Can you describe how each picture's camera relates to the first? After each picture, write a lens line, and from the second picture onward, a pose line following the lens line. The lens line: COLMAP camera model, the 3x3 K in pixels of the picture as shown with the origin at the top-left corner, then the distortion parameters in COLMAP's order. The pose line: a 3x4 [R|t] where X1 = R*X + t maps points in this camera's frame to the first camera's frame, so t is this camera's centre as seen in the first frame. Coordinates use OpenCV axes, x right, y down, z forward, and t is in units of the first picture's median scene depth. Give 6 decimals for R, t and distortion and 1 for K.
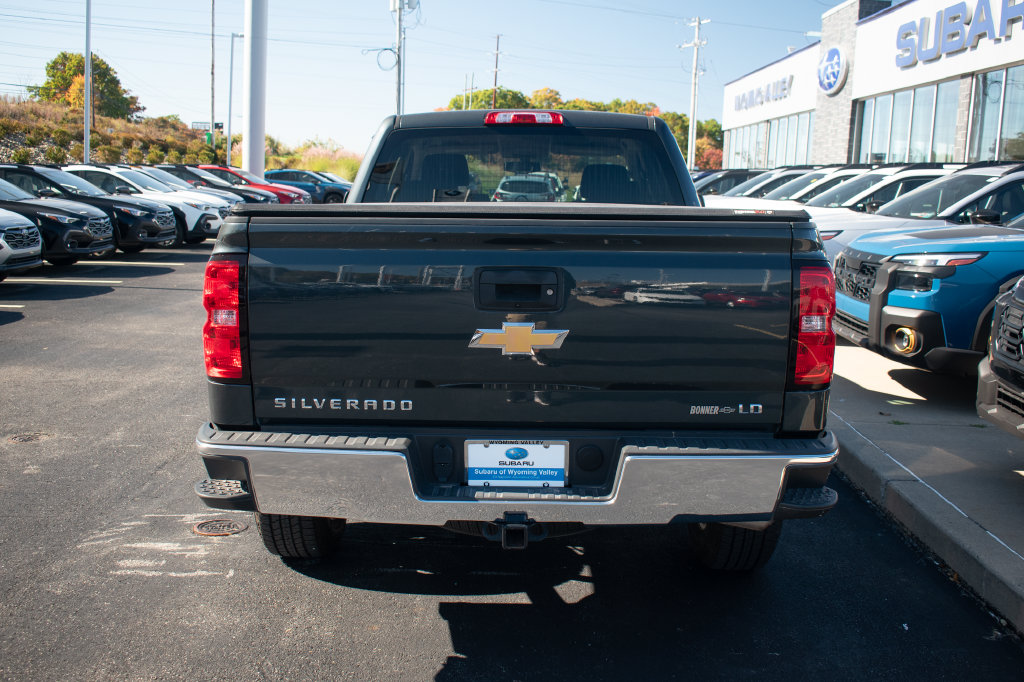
lens RADIAL K [[1014.6, 0, 512.0], [0, 1014.6, 341.0], [0, 0, 1]] dist [-0.069222, -0.008675]
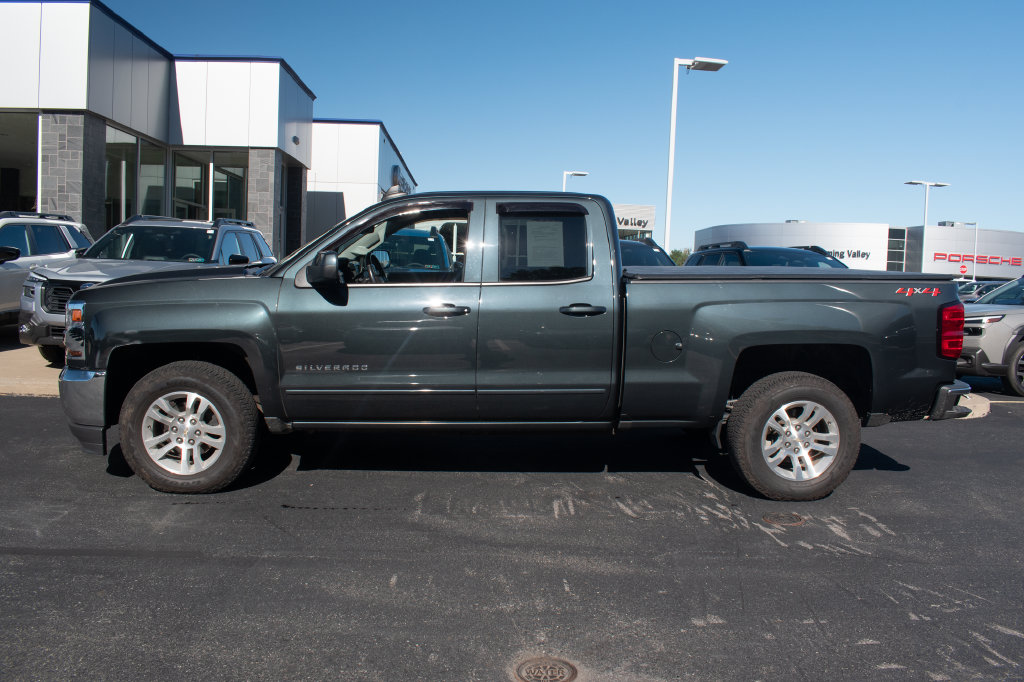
lens RADIAL K [[786.7, 0, 508.7], [0, 786.7, 339.1], [0, 0, 1]] dist [-0.096538, 0.010575]
pose [[-0.056790, -0.124757, 0.990561, -0.267561], [0.121106, 0.983975, 0.130871, -0.047852], [-0.991014, 0.127395, -0.040771, 0.294545]]
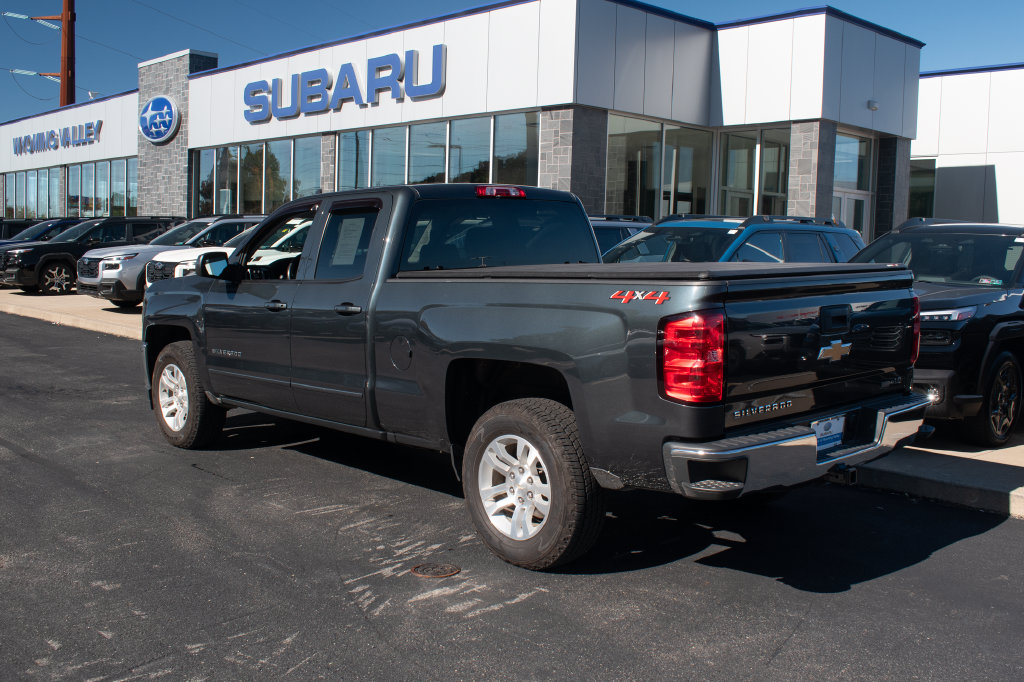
lens RADIAL K [[1017.3, 0, 512.0], [0, 1017.3, 341.0], [0, 0, 1]] dist [-0.074376, 0.009237]
pose [[0.724550, -0.083361, 0.684163, -0.204951], [0.111056, 0.993808, 0.003477, -0.011415], [-0.680216, 0.073461, 0.729321, 0.029305]]
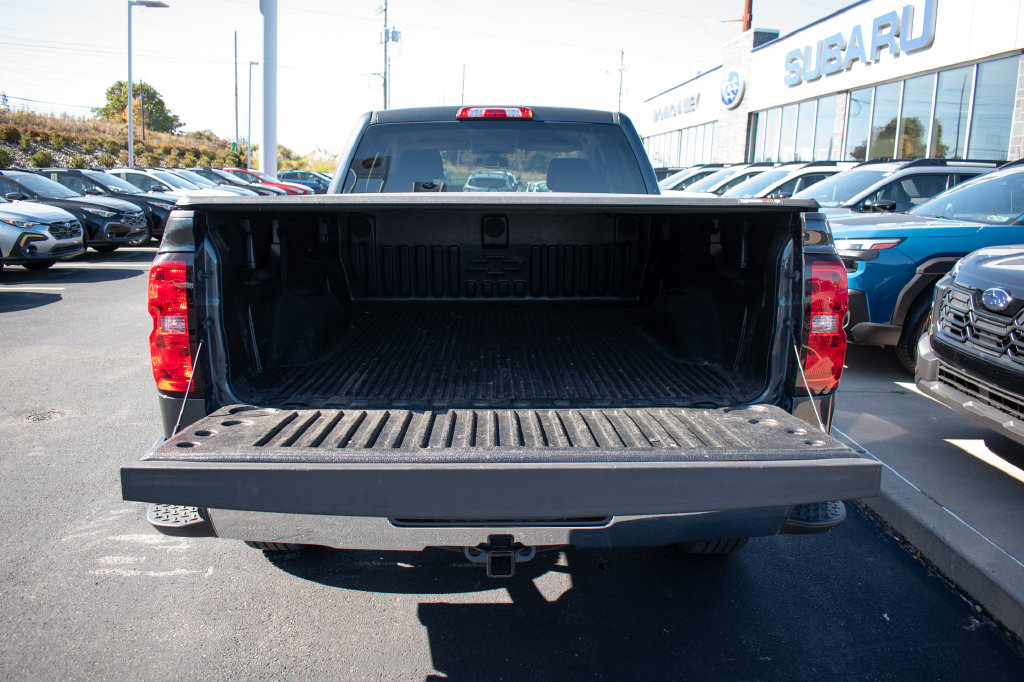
lens RADIAL K [[786.7, 0, 508.7], [0, 786.7, 339.1], [0, 0, 1]] dist [-0.096538, 0.010575]
pose [[0.999153, -0.012855, 0.039097, -0.002102], [0.011090, 0.998923, 0.045043, -0.005576], [-0.039633, -0.044571, 0.998220, 0.045606]]
